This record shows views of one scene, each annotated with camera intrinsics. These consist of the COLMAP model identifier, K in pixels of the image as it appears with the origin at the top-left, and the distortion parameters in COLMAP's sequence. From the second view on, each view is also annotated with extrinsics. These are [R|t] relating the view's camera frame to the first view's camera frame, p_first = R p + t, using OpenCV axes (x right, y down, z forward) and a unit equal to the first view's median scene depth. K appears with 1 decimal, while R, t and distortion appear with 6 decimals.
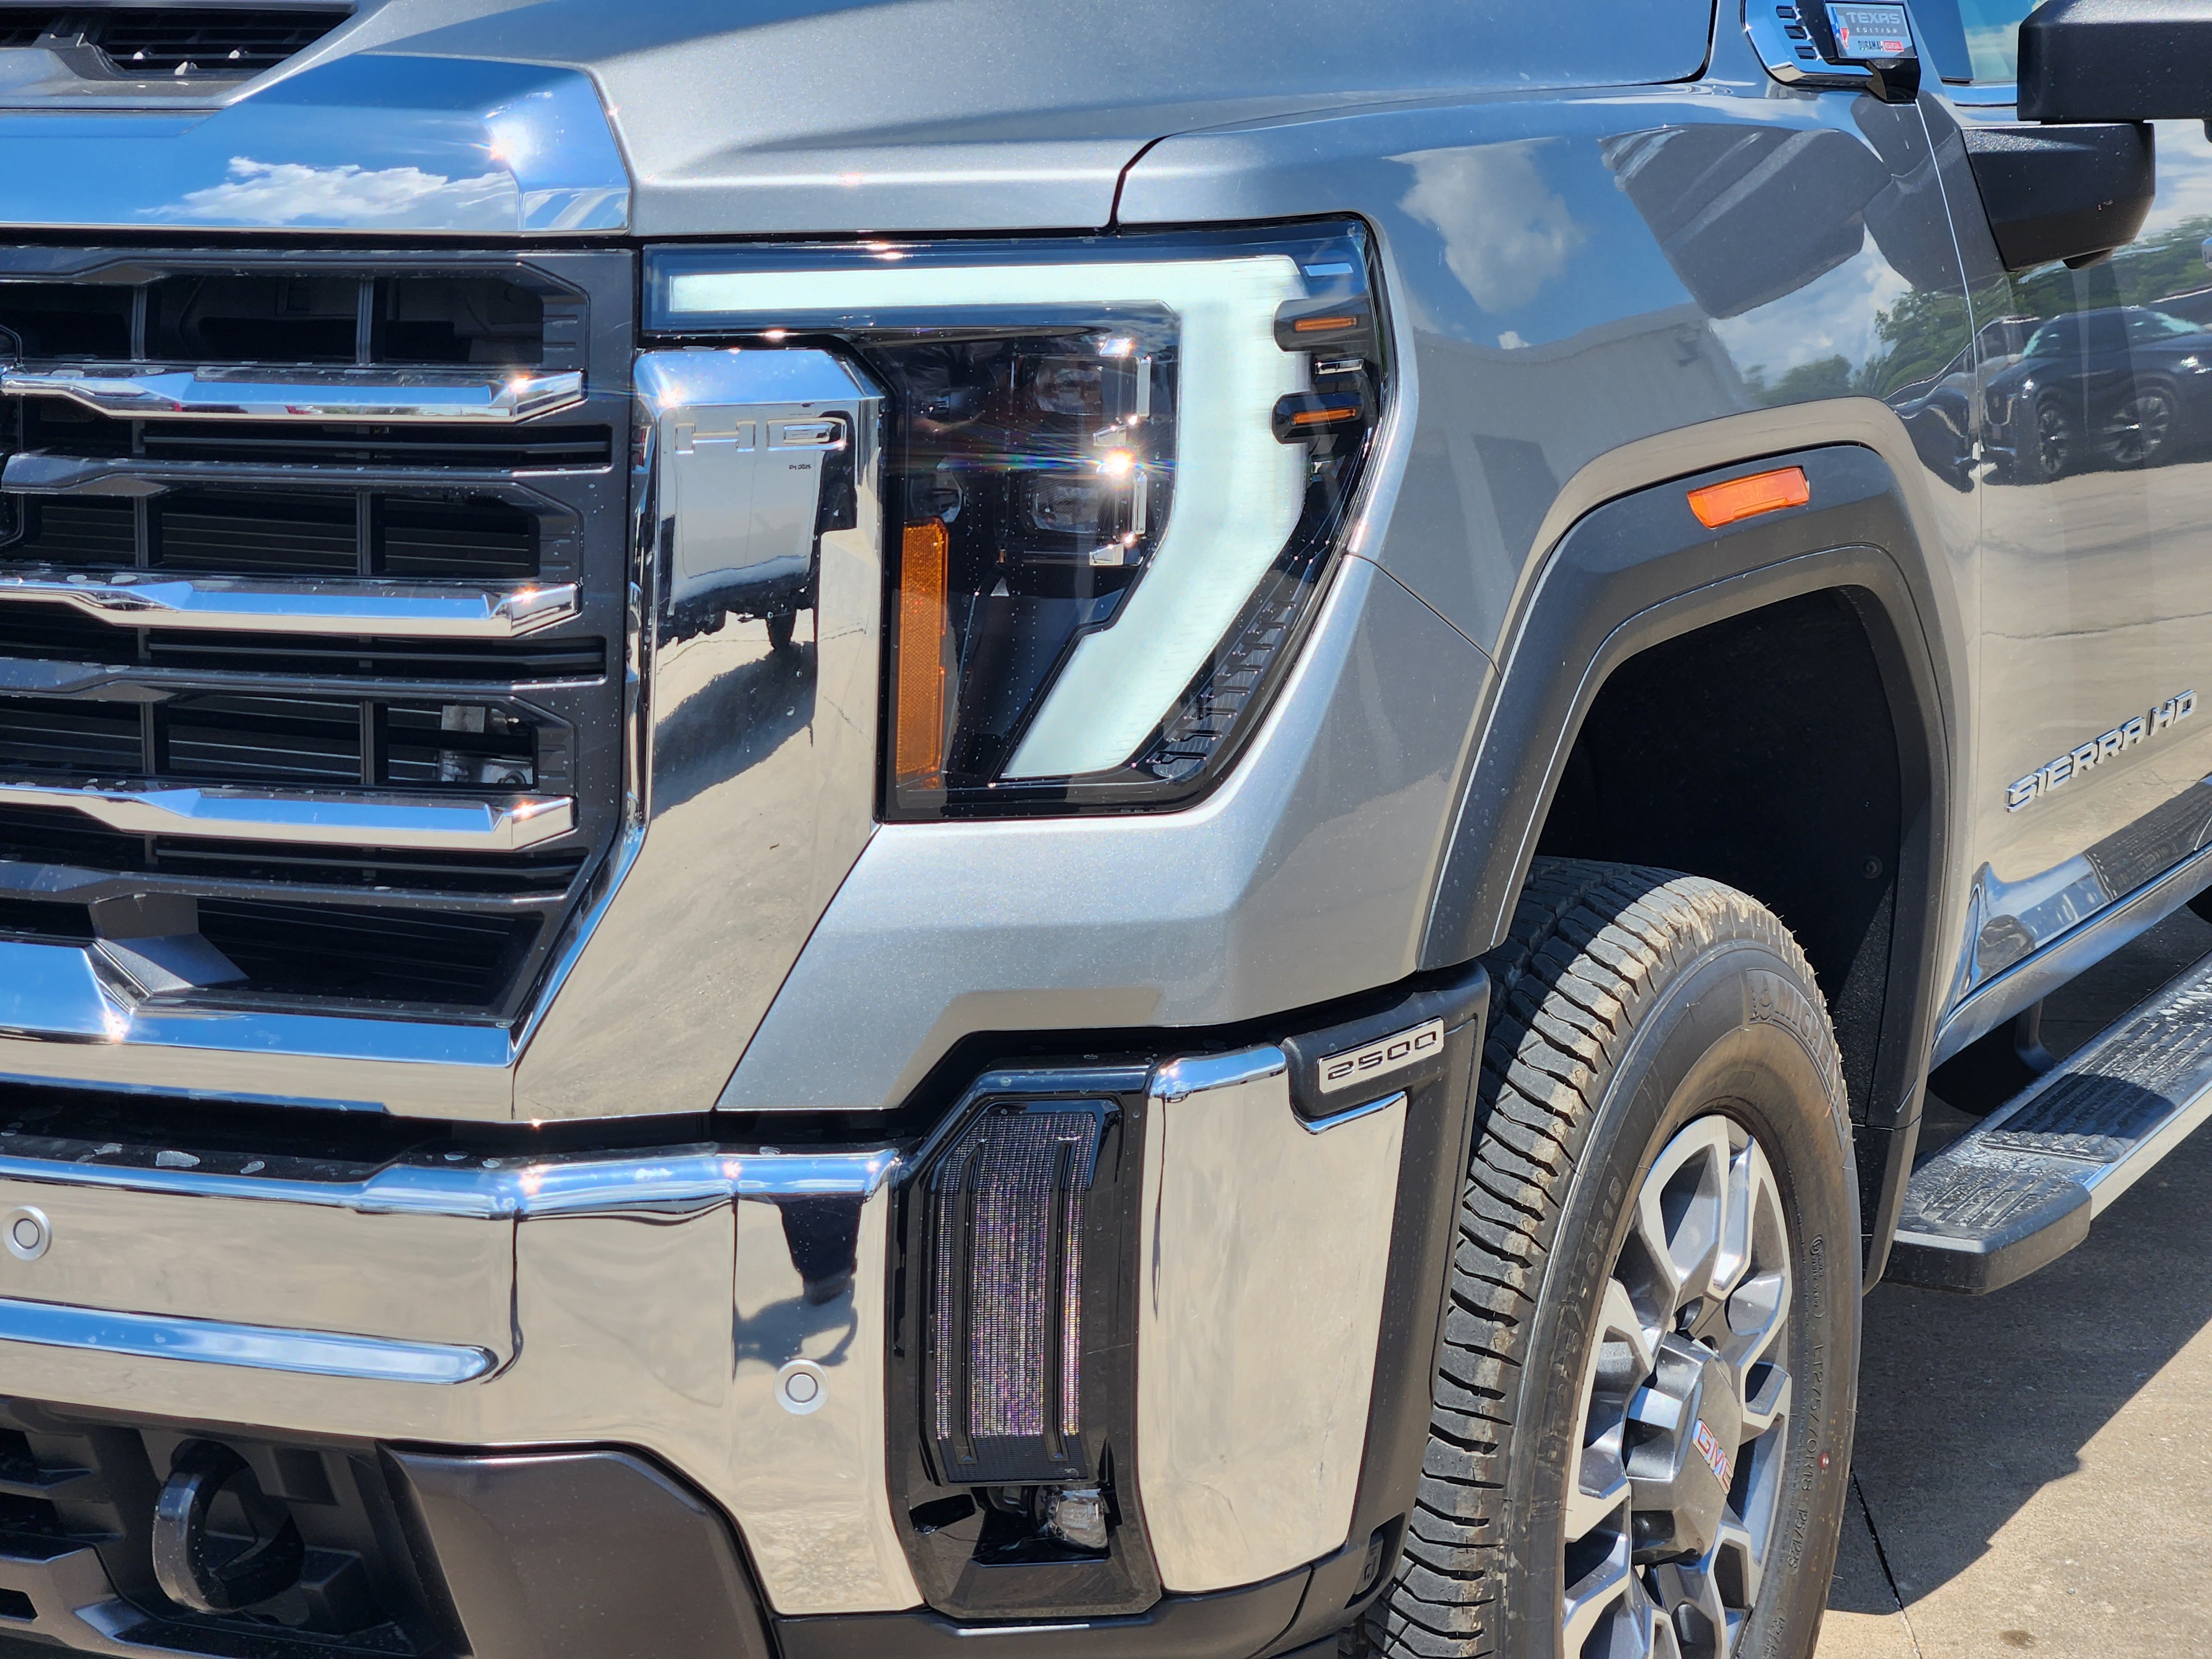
lens RADIAL K [[4553.9, 0, 1119.1], [0, 4553.9, 793.2], [0, 0, 1]] dist [-0.717825, 10.479746]
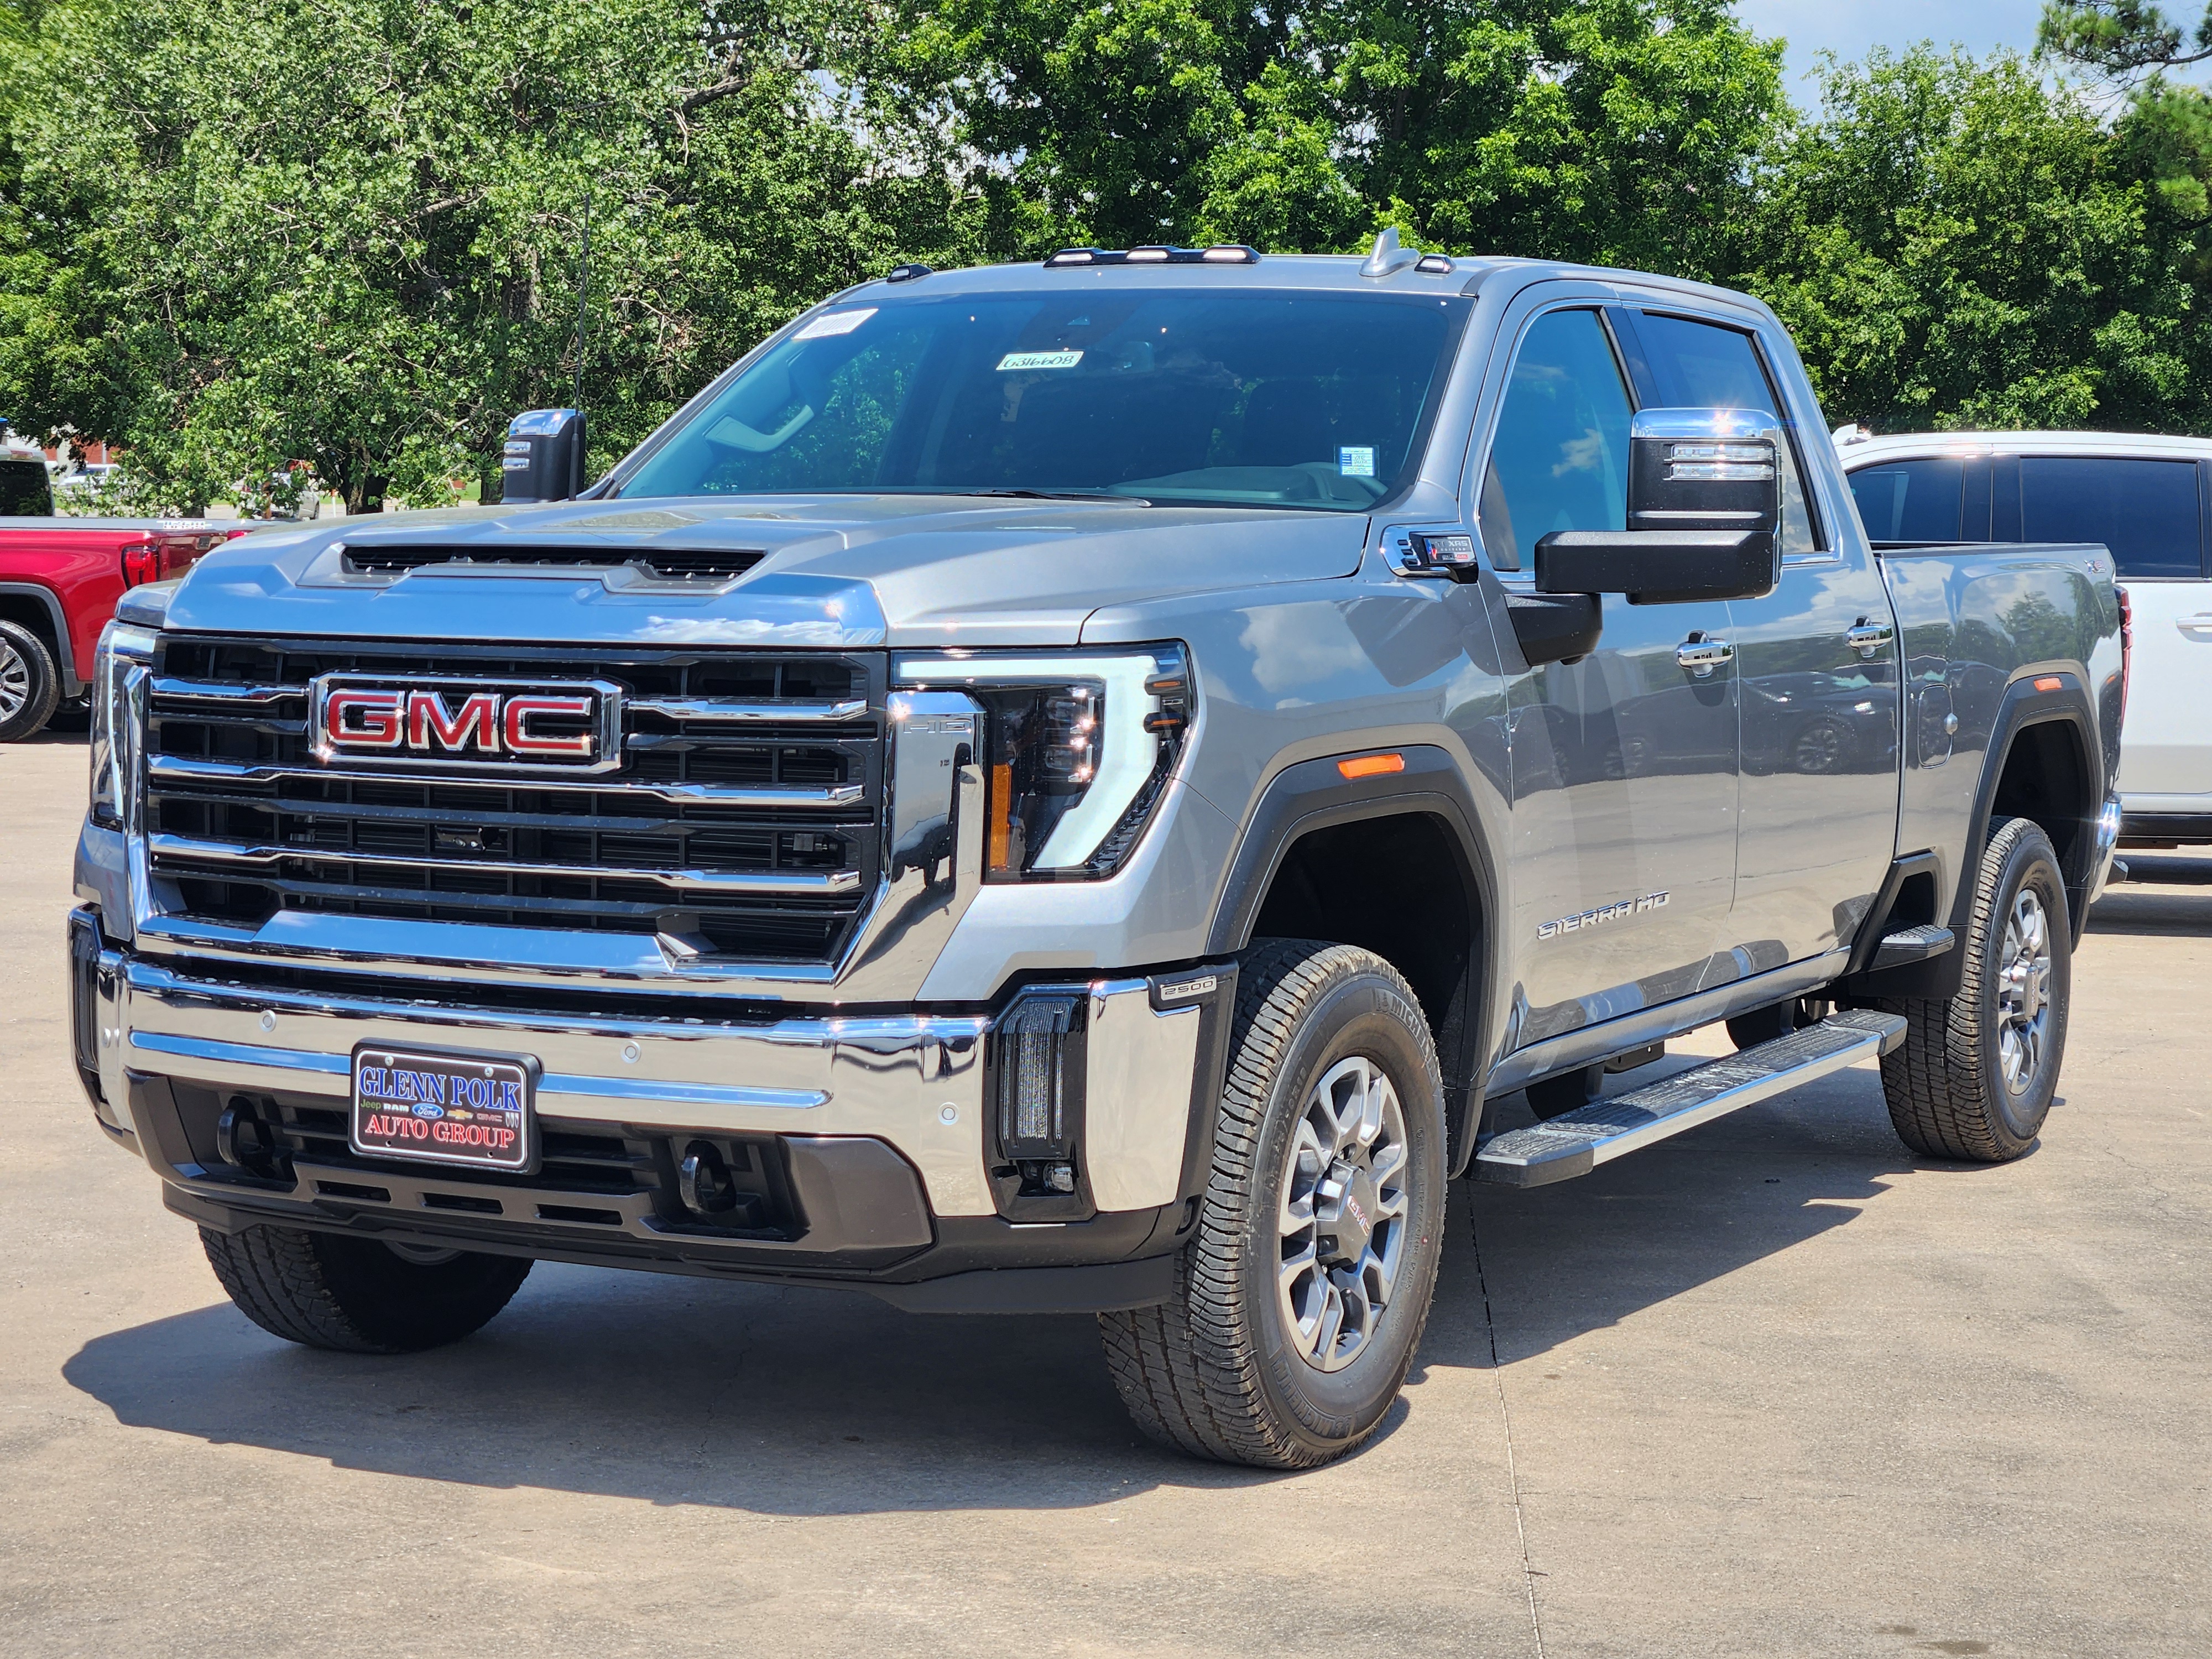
lens RADIAL K [[4553.9, 0, 1119.1], [0, 4553.9, 793.2], [0, 0, 1]] dist [-0.717825, 10.479746]
pose [[0.999972, 0.007428, 0.000447, 0.019374], [-0.007363, 0.996310, -0.085517, 0.163484], [-0.001081, 0.085511, 0.996337, -1.430413]]
